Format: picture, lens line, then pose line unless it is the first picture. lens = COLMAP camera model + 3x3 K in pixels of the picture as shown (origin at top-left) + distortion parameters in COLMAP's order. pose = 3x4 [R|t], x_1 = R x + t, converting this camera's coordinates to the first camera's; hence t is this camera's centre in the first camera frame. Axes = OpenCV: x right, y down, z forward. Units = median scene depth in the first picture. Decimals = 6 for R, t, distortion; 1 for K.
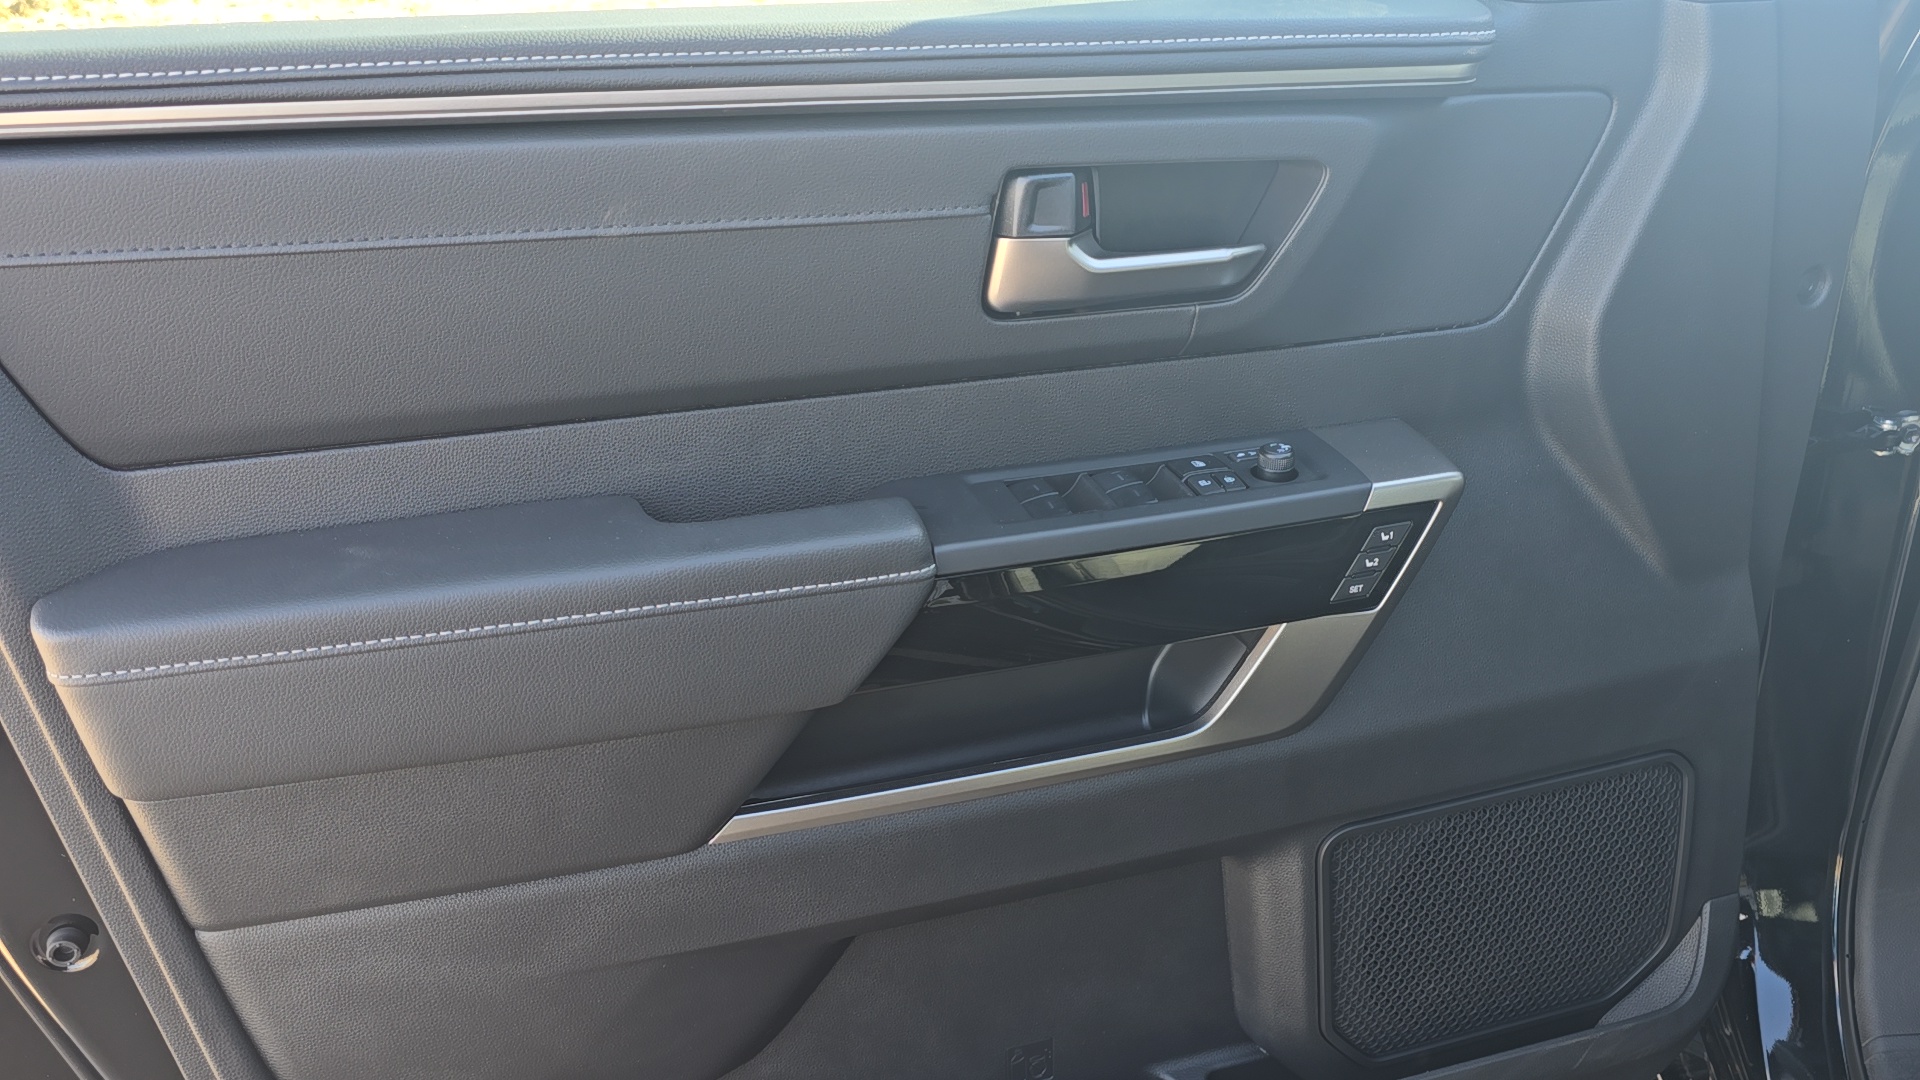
lens RADIAL K [[1563.2, 0, 967.2], [0, 1563.2, 543.4], [0, 0, 1]] dist [-0.005825, 0.003312]
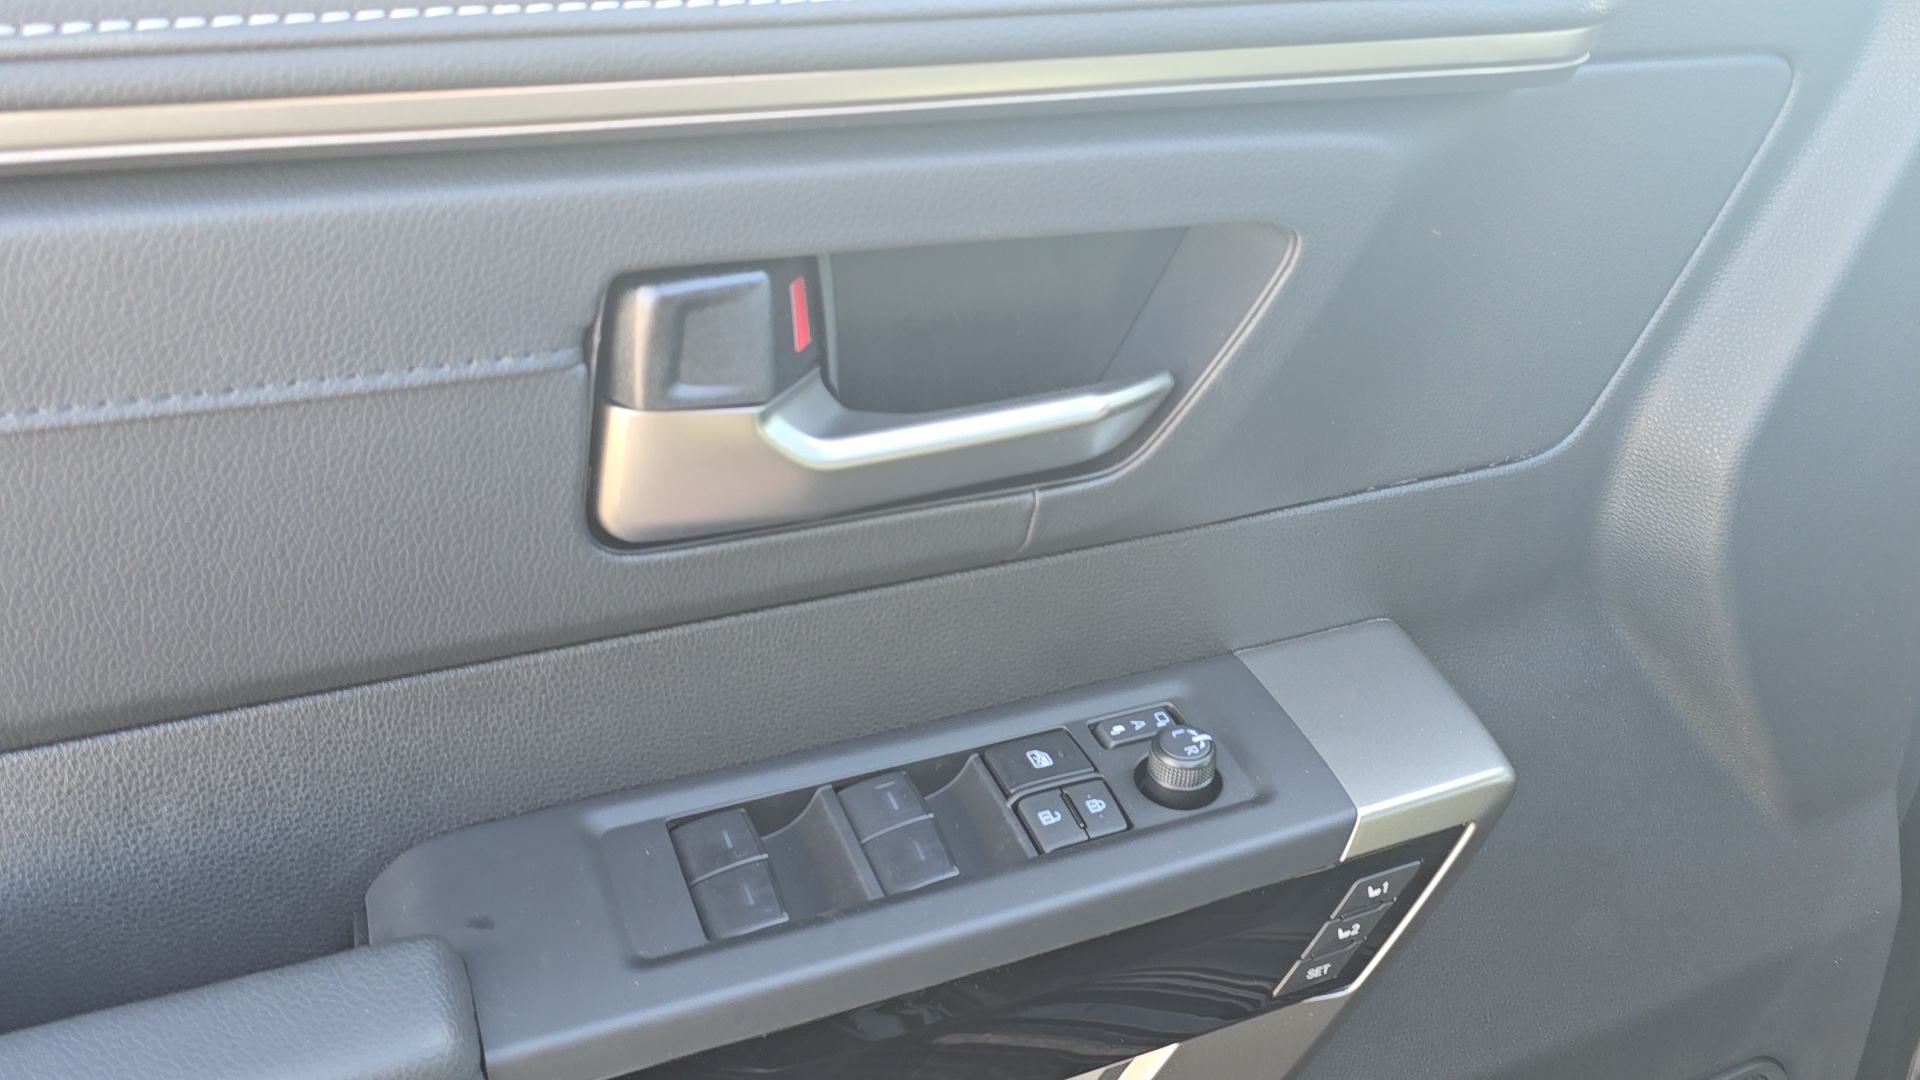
lens RADIAL K [[1580.5, 0, 960.1], [0, 1580.5, 533.9], [0, 0, 1]] dist [-0.023106, 0.003444]
pose [[0.997187, -0.006056, 0.074703, 0.083223], [-0.002689, 0.993197, 0.116412, -0.198933], [-0.074900, -0.116286, 0.990388, 0.487799]]
